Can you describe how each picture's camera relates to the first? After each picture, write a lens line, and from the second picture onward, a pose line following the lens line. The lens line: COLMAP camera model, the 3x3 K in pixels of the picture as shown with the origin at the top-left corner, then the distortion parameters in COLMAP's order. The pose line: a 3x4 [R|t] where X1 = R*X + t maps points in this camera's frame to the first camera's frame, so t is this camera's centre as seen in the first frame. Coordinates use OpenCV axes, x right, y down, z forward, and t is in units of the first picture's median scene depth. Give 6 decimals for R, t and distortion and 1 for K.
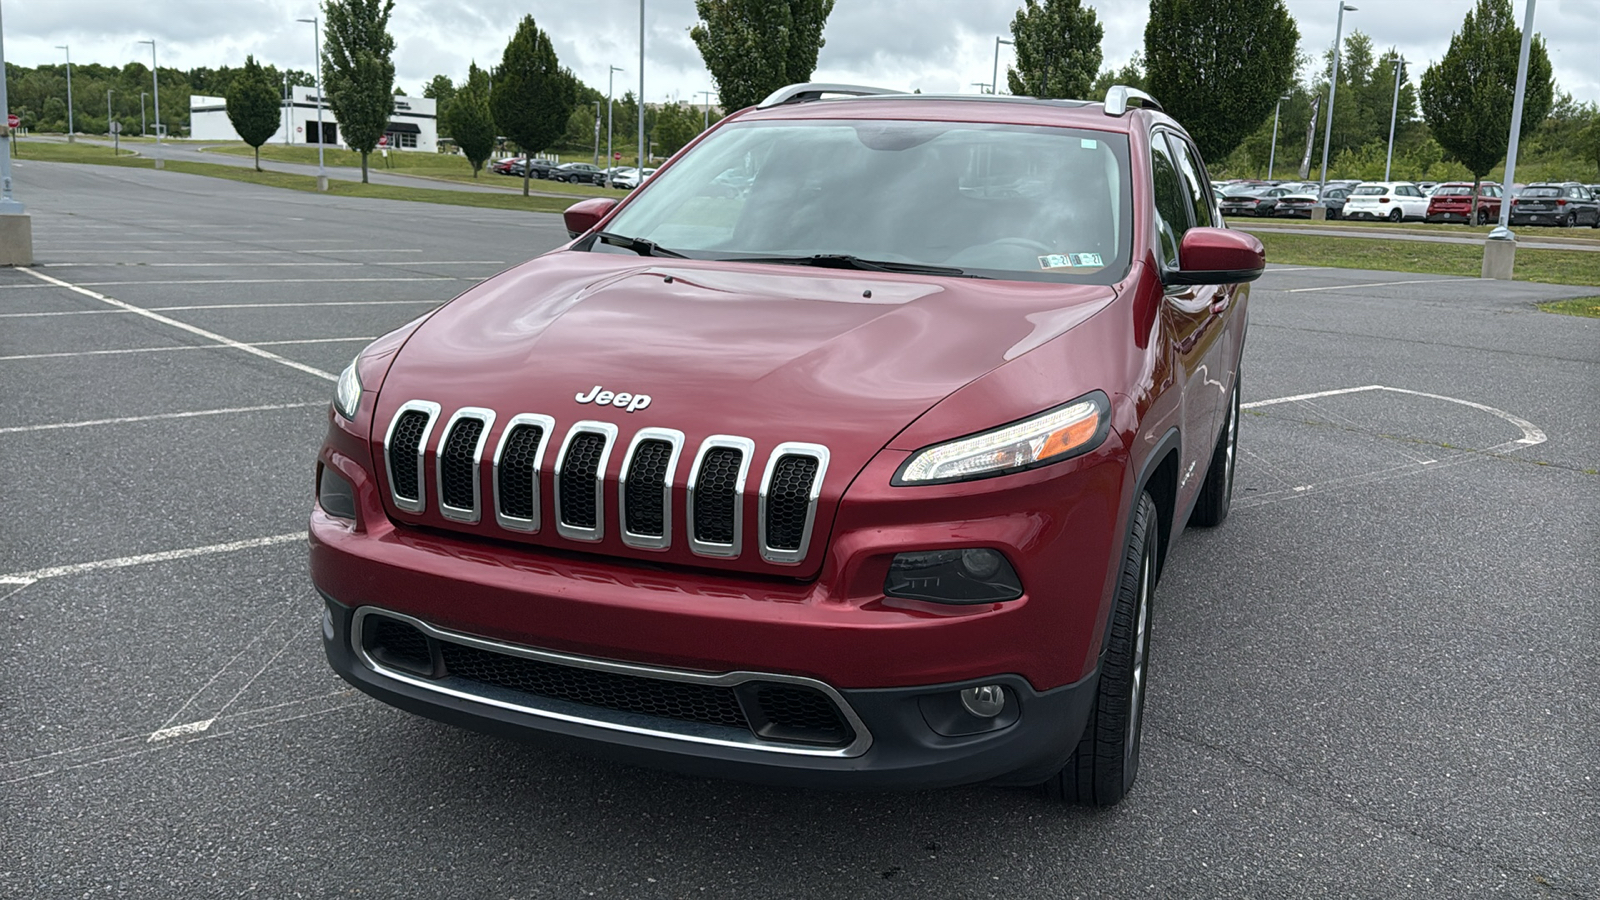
lens RADIAL K [[1366.7, 0, 834.1], [0, 1366.7, 446.4], [0, 0, 1]] dist [0.128010, -0.205610]
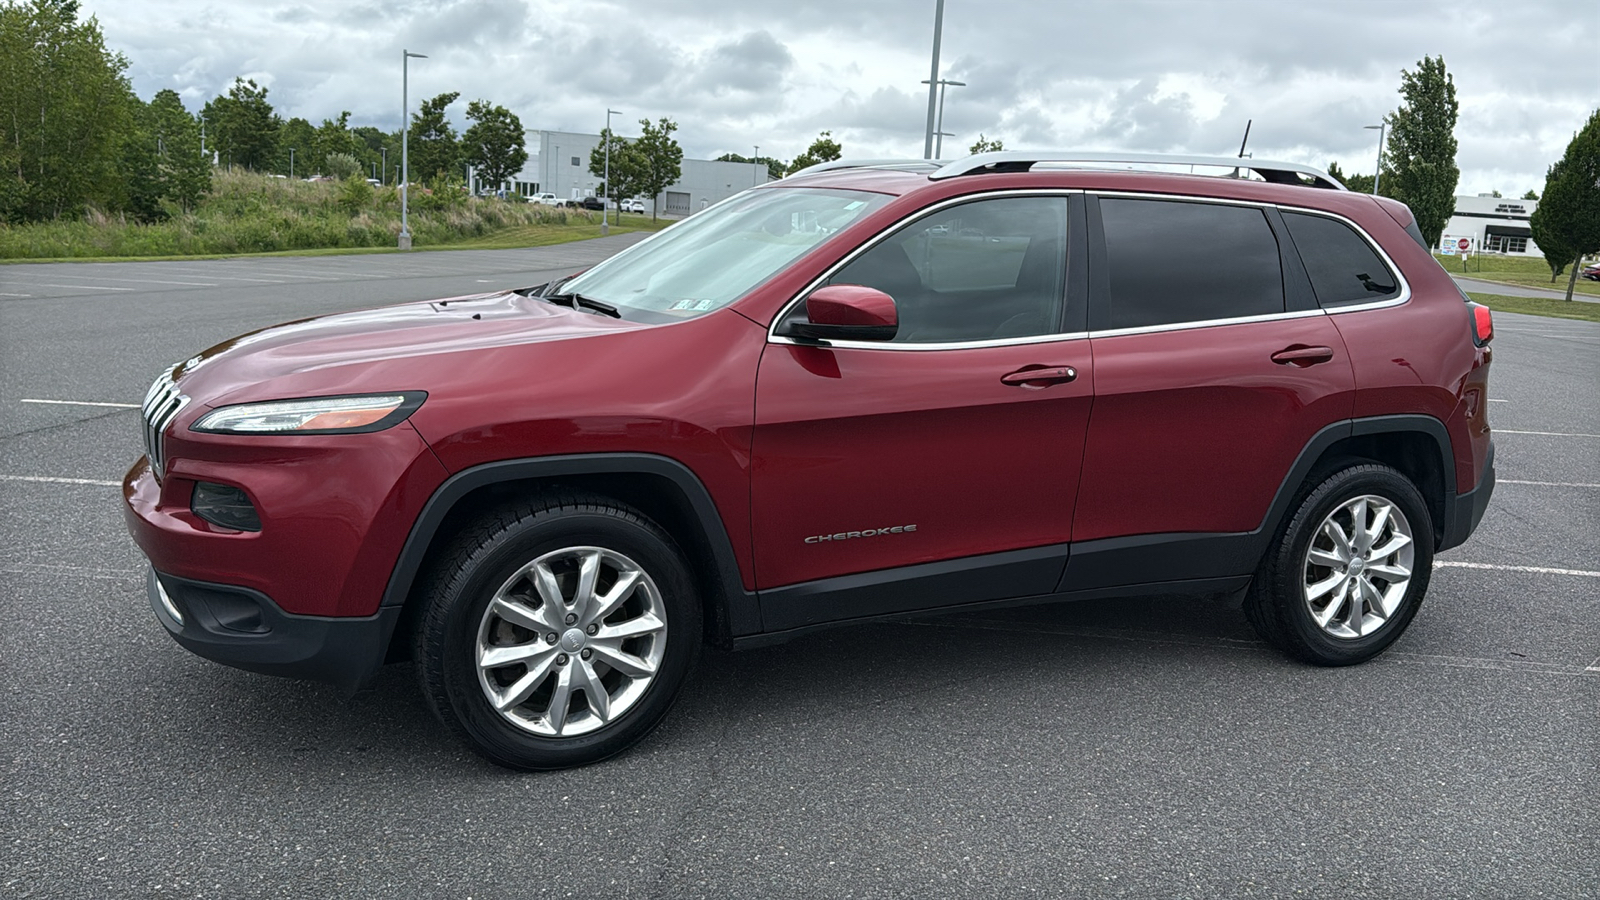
lens RADIAL K [[1366.7, 0, 831.6], [0, 1366.7, 472.3], [0, 0, 1]] dist [0.128010, -0.205610]
pose [[0.715768, 0.119373, -0.688060, 0.097394], [-0.157710, 0.987459, 0.007256, -0.002694], [0.680297, 0.103321, 0.725617, 0.028025]]
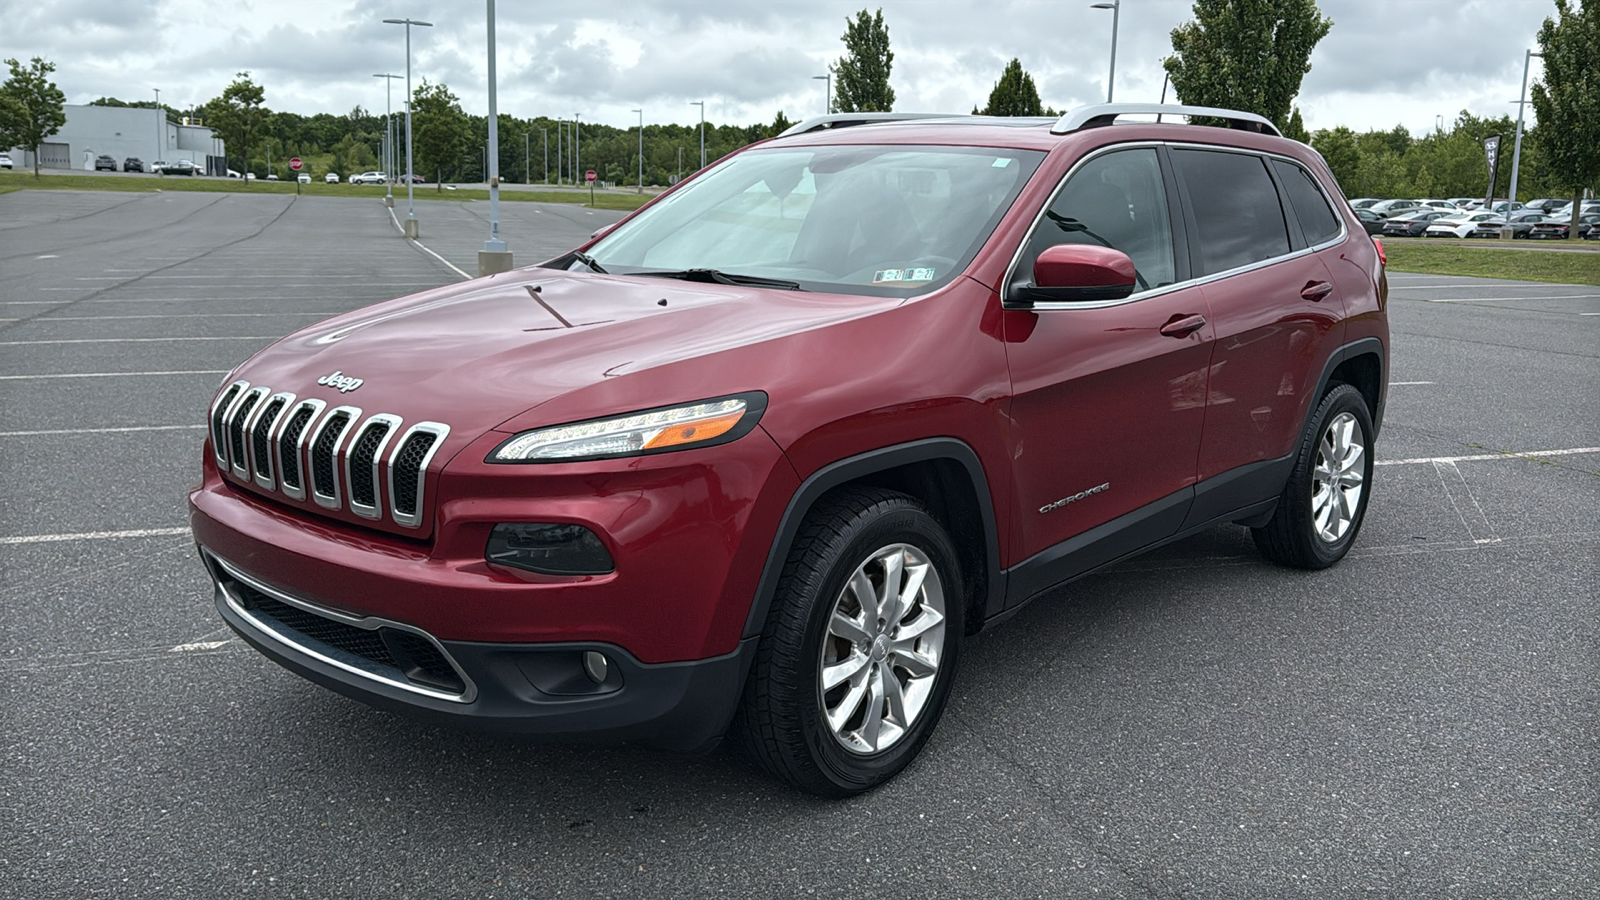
lens RADIAL K [[1366.7, 0, 842.5], [0, 1366.7, 446.7], [0, 0, 1]] dist [0.128010, -0.205610]
pose [[0.933084, 0.045772, -0.356734, 0.047659], [-0.055051, 0.998357, -0.015896, 0.001175], [0.355420, 0.034471, 0.934071, 0.002878]]
